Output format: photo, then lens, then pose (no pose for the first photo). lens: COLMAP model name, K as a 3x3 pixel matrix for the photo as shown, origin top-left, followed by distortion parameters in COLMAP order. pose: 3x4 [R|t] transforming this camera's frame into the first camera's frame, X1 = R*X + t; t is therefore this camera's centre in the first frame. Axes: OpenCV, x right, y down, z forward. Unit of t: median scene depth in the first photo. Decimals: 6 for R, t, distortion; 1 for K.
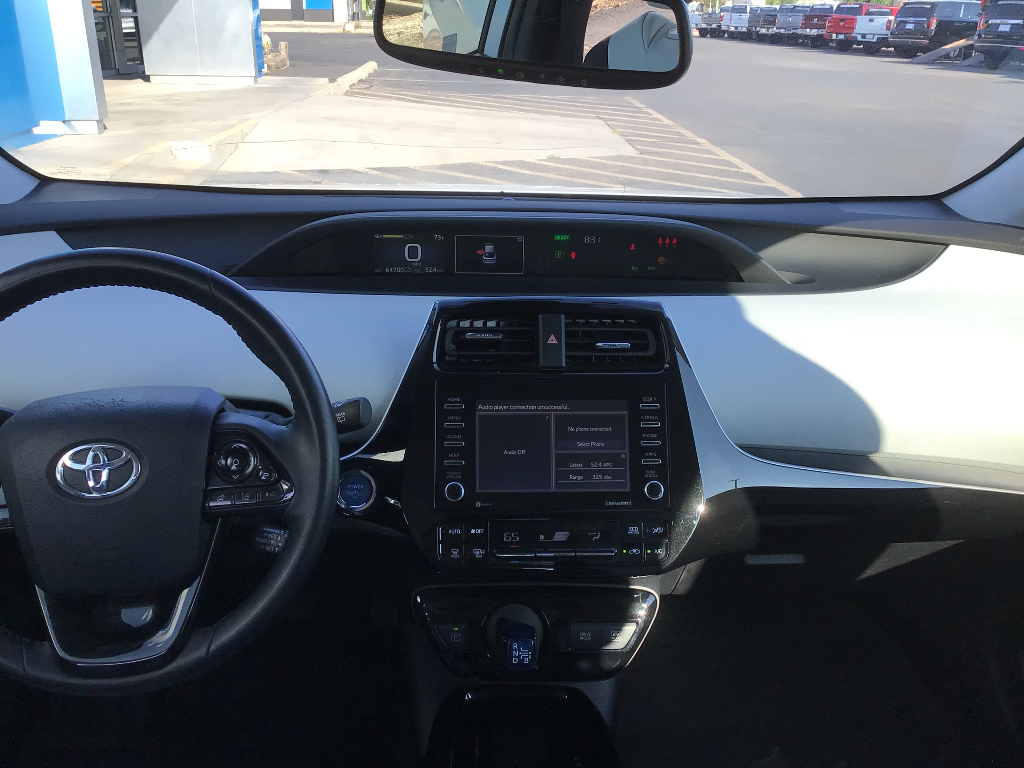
lens RADIAL K [[914.3, 0, 512.8], [0, 914.3, 381.1], [0, 0, 1]] dist [0.067325, -0.069935]
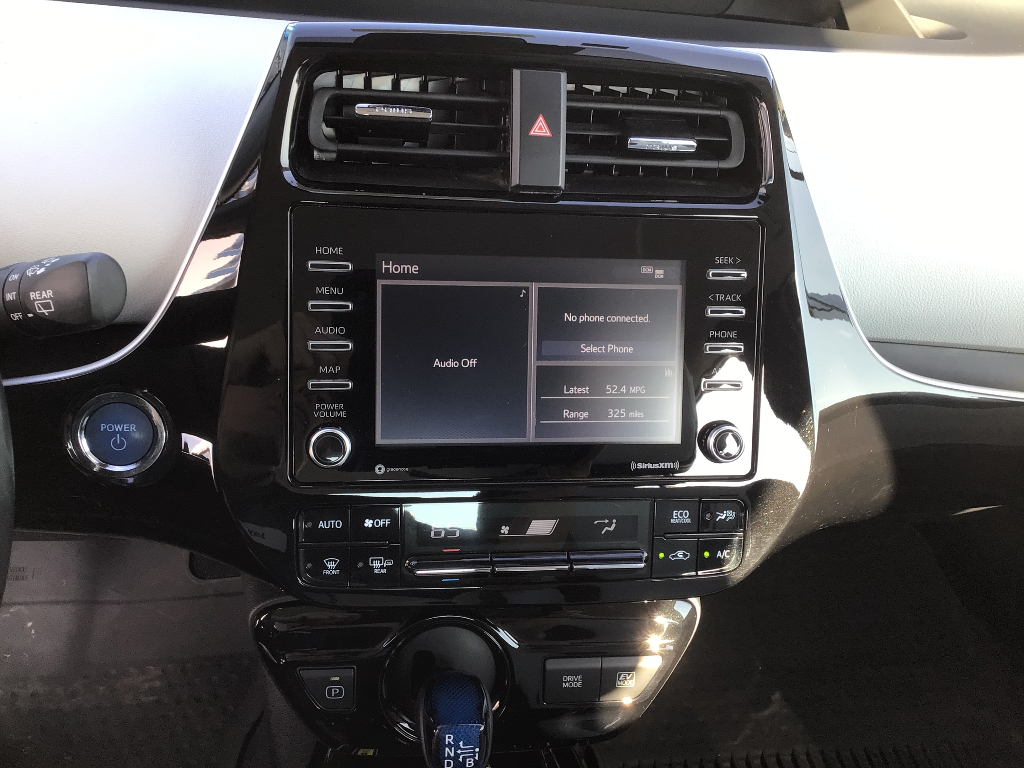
lens RADIAL K [[914.3, 0, 511.2], [0, 914.3, 391.9], [0, 0, 1]] dist [0.067325, -0.069935]
pose [[0.994674, 0.017205, 0.101624, -0.017470], [-0.042180, 0.967574, 0.249039, -0.030438], [-0.094044, -0.251999, 0.963147, 0.506821]]
